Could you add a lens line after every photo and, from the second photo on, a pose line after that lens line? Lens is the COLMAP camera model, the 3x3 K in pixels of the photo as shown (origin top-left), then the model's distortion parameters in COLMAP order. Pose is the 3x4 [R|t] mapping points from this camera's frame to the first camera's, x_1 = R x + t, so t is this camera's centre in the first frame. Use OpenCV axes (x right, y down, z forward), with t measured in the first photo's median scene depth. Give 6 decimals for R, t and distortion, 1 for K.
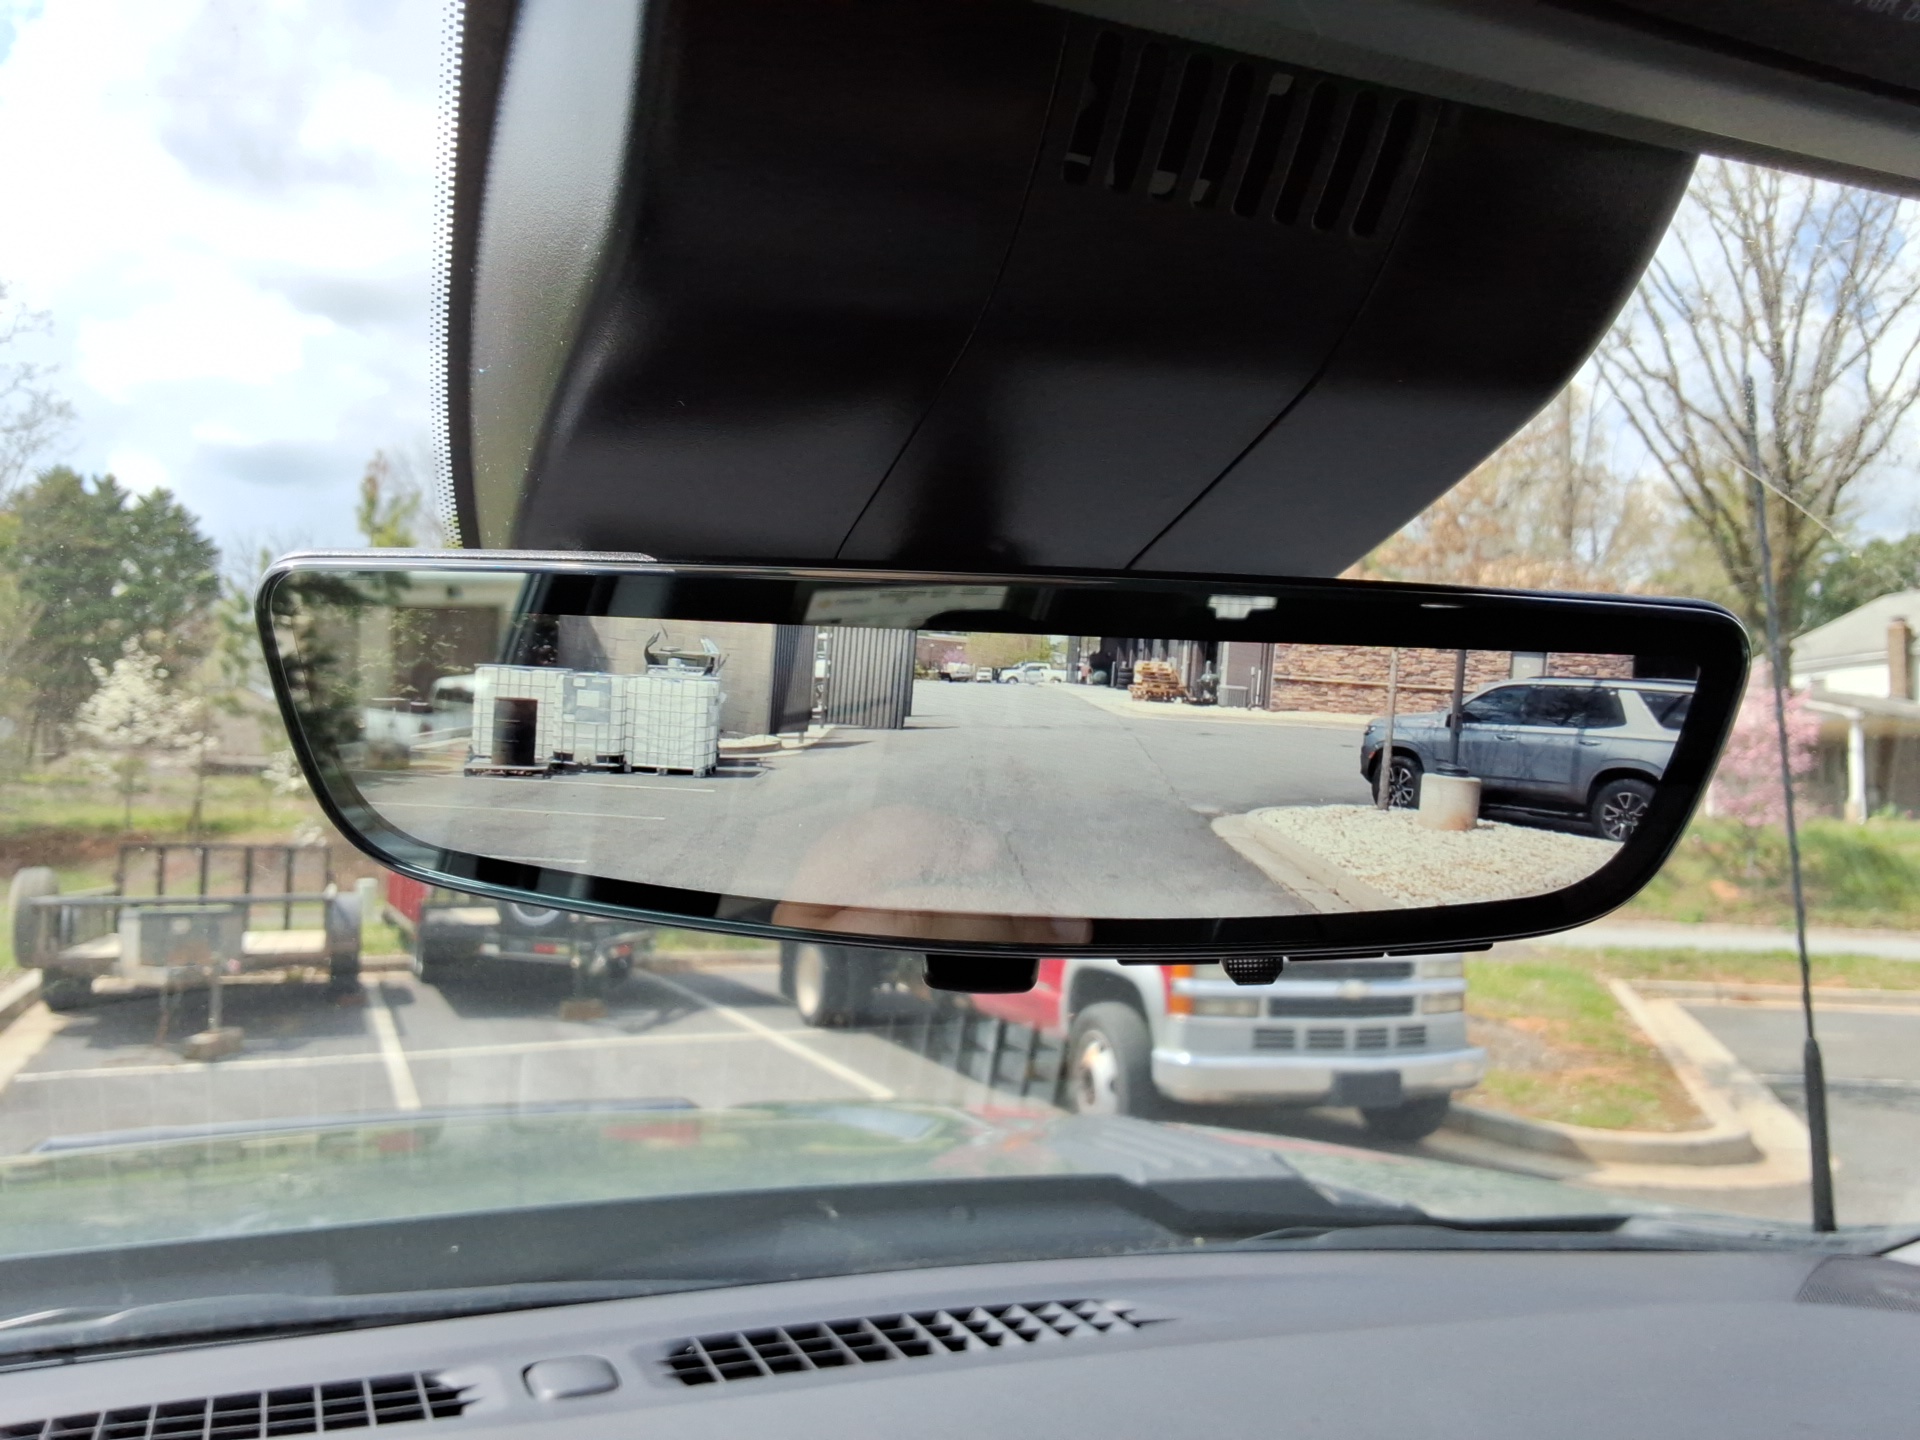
lens RADIAL K [[1546.3, 0, 963.9], [0, 1546.3, 680.0], [0, 0, 1]] dist [0.100975, -0.152869]
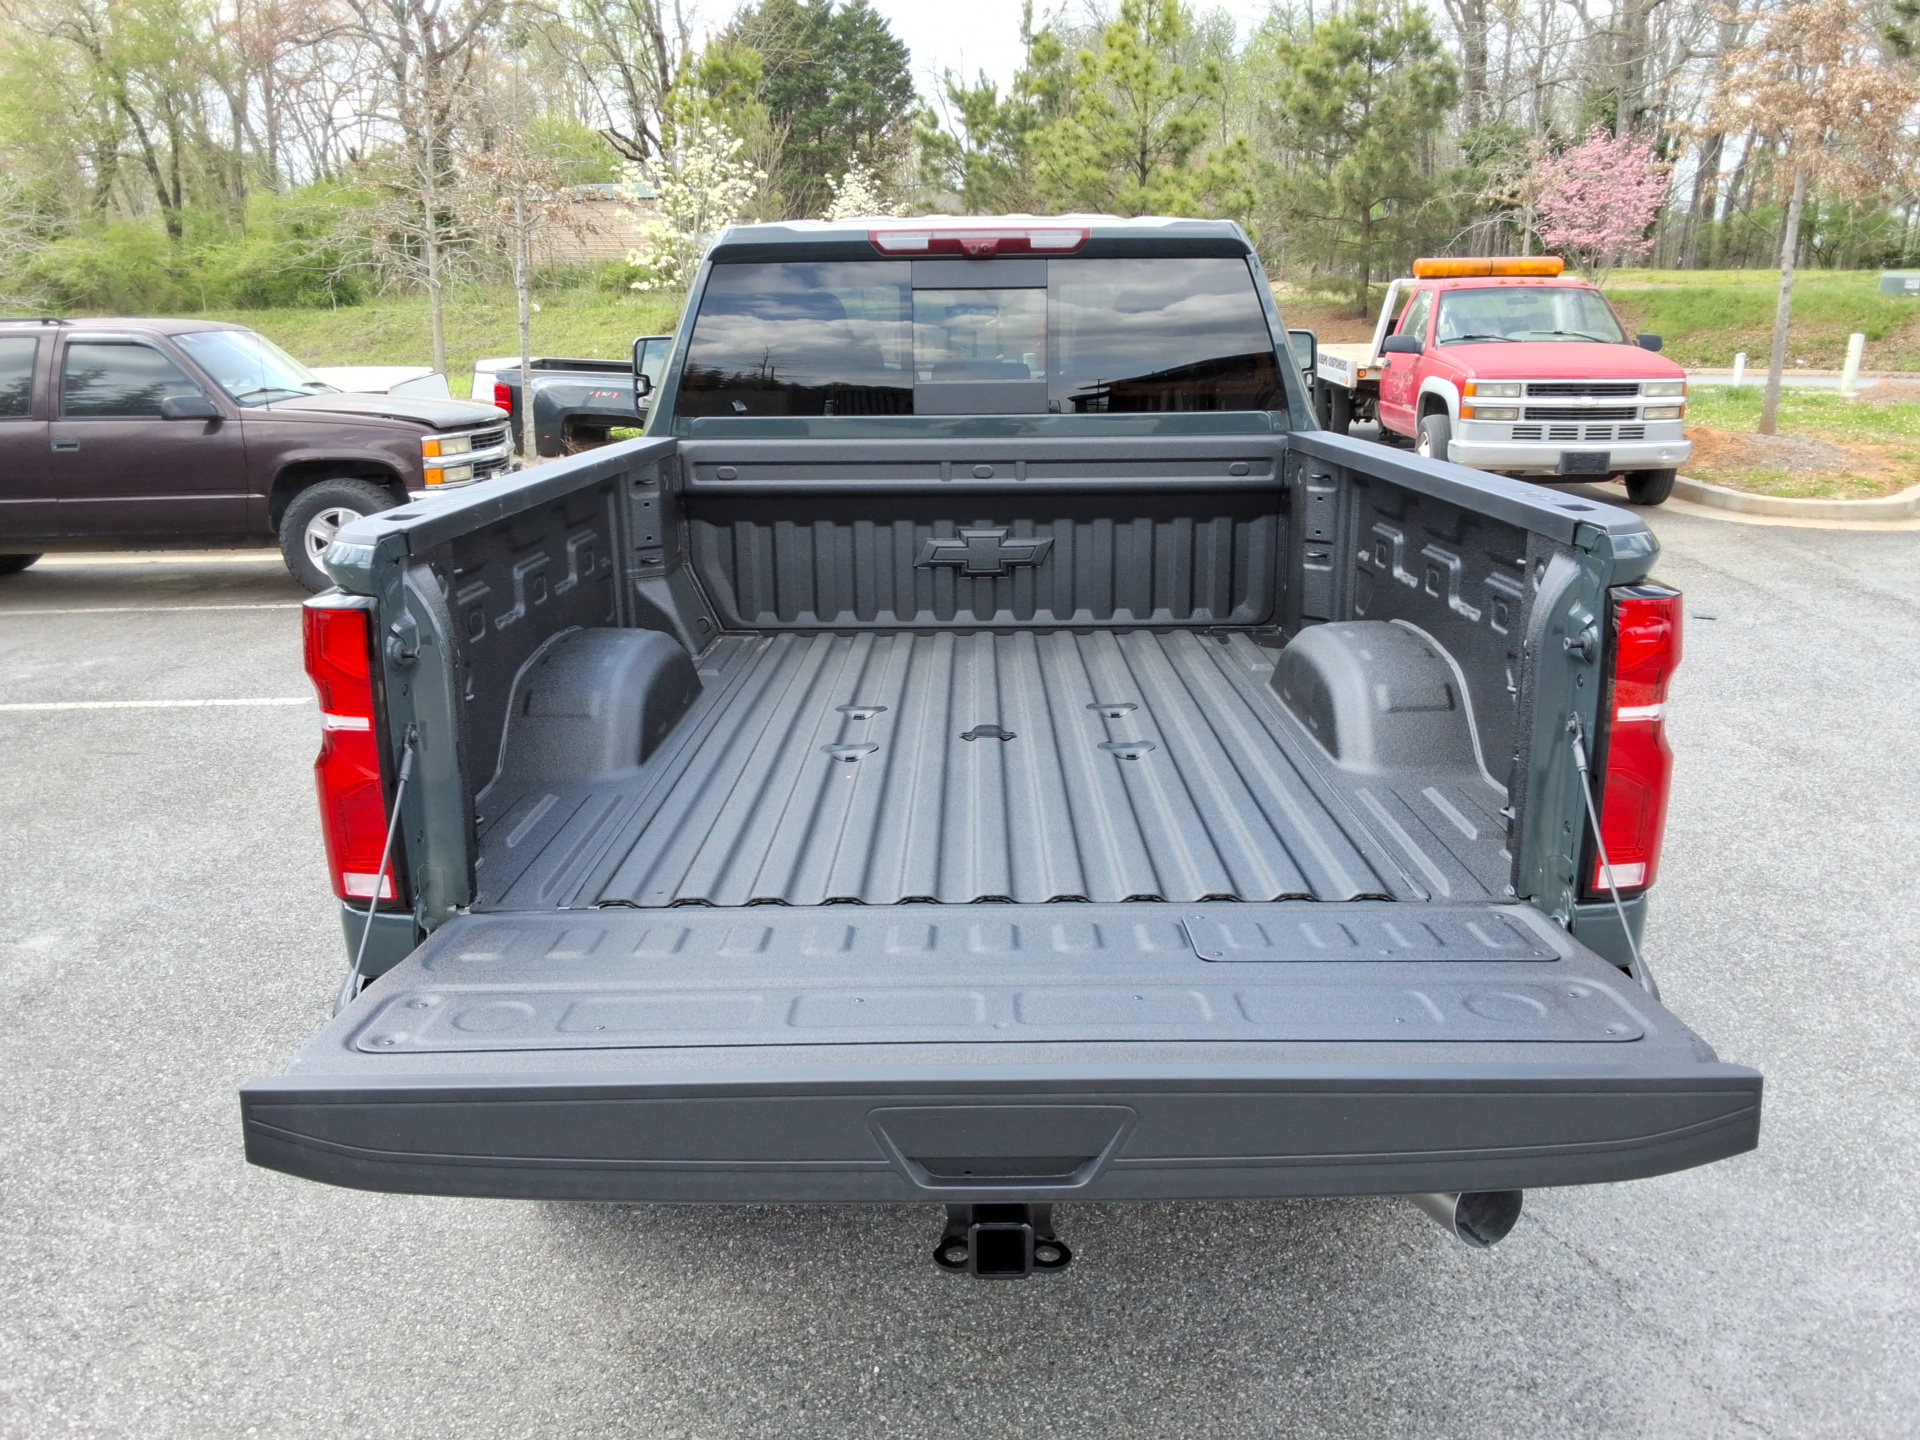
lens RADIAL K [[1546.3, 0, 969.4], [0, 1546.3, 708.0], [0, 0, 1]] dist [0.100975, -0.152869]
pose [[0.915159, 0.079665, -0.395143, 0.061228], [0.060421, 0.942090, 0.329873, -0.012944], [0.398539, -0.325761, 0.857348, -0.130738]]
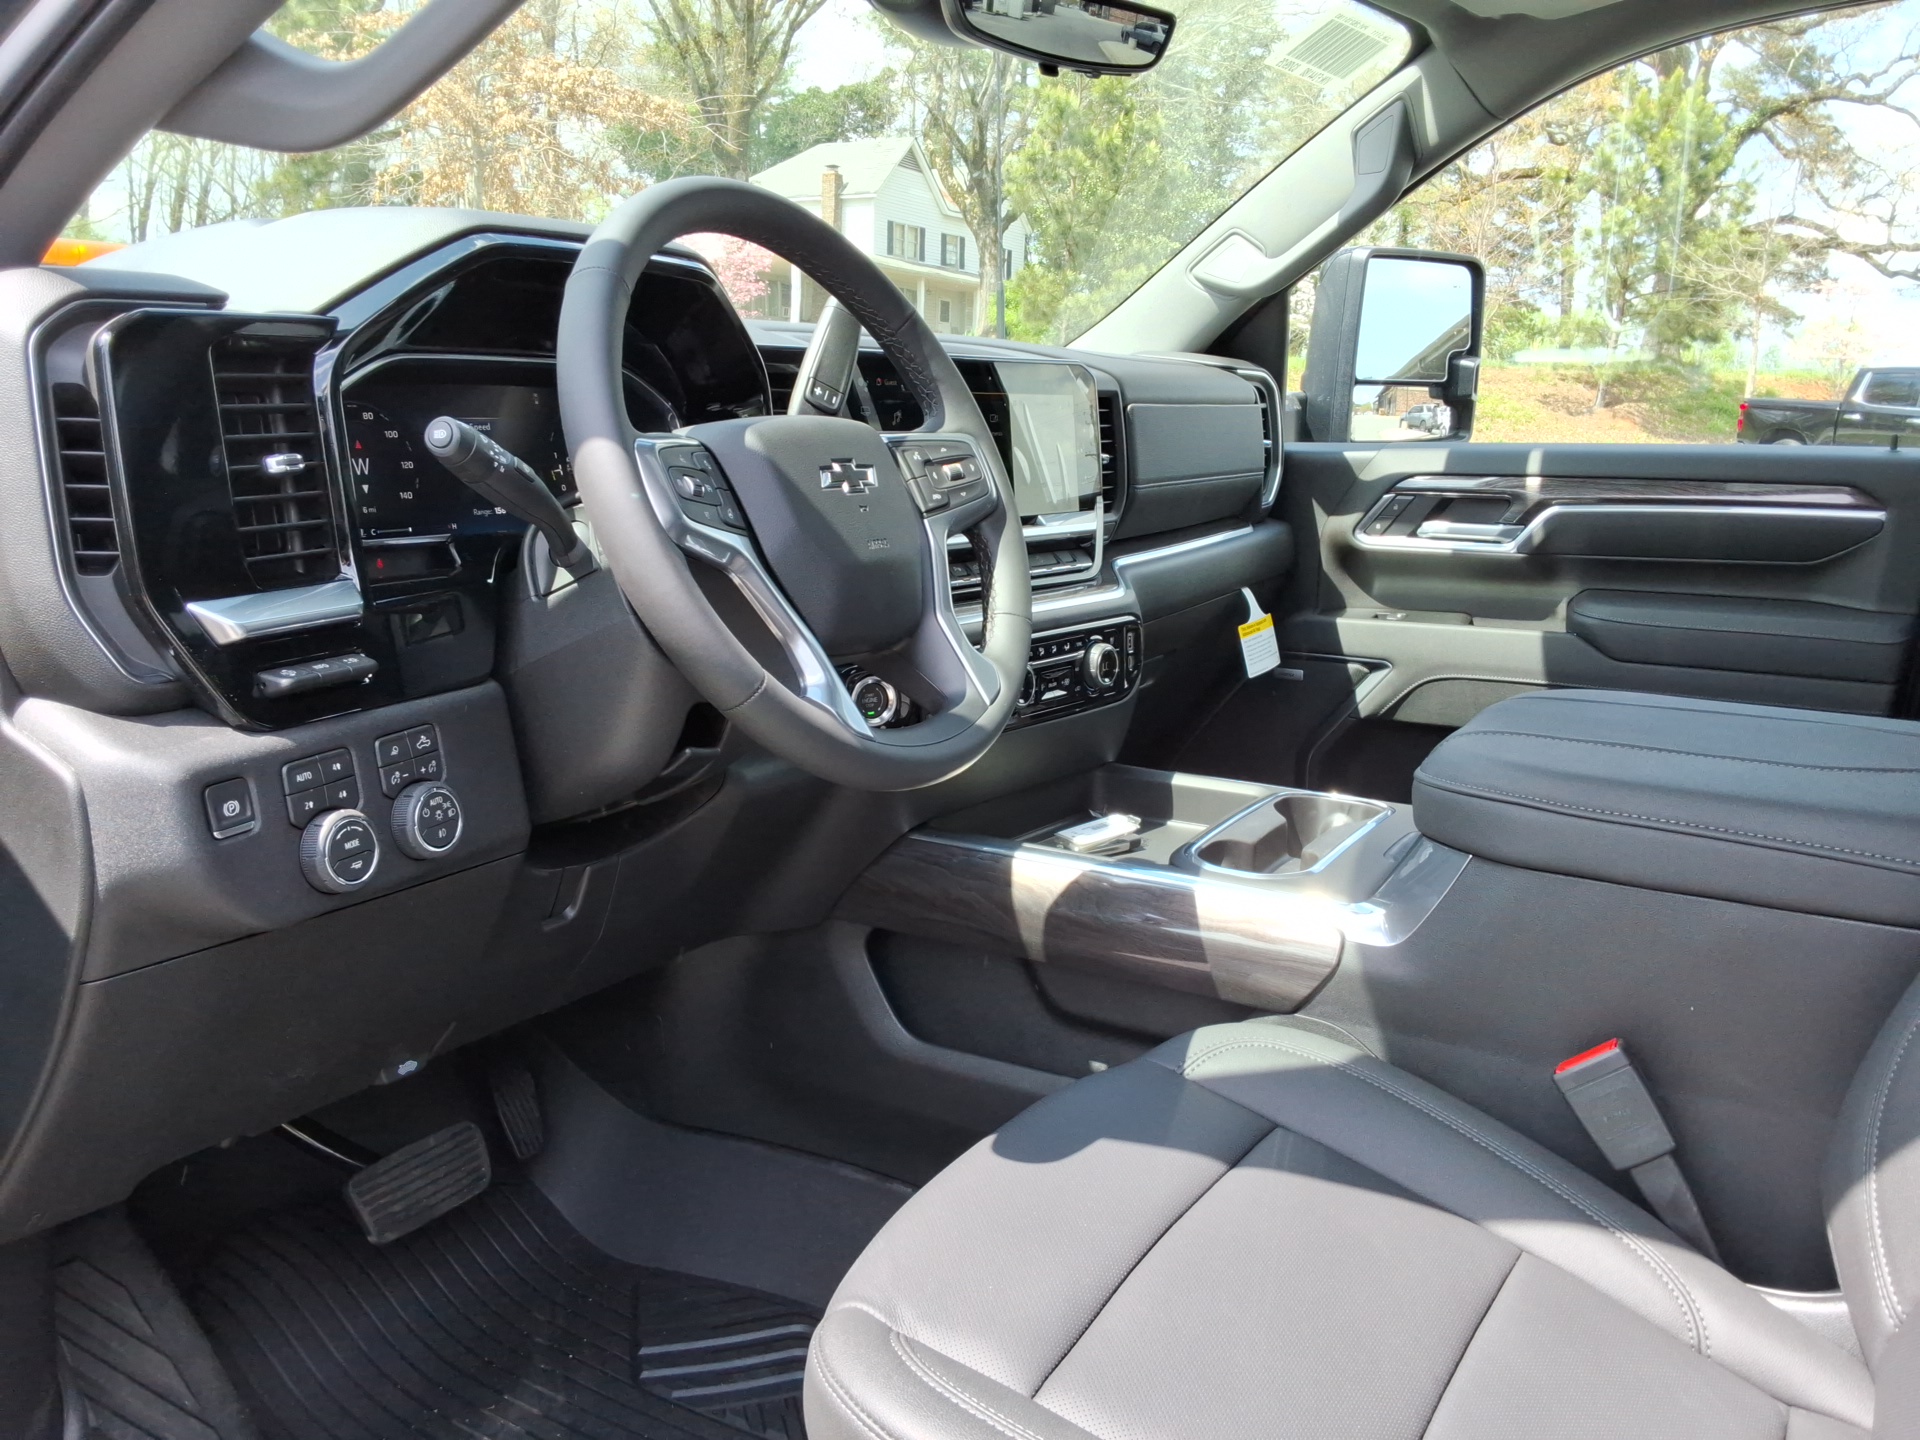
lens RADIAL K [[1546.3, 0, 951.0], [0, 1546.3, 701.7], [0, 0, 1]] dist [0.100975, -0.152869]
pose [[0.812296, -0.105589, 0.573608, -0.024521], [-0.075746, 0.956049, 0.283254, 0.005284], [-0.578306, -0.273535, 0.768597, -0.023712]]
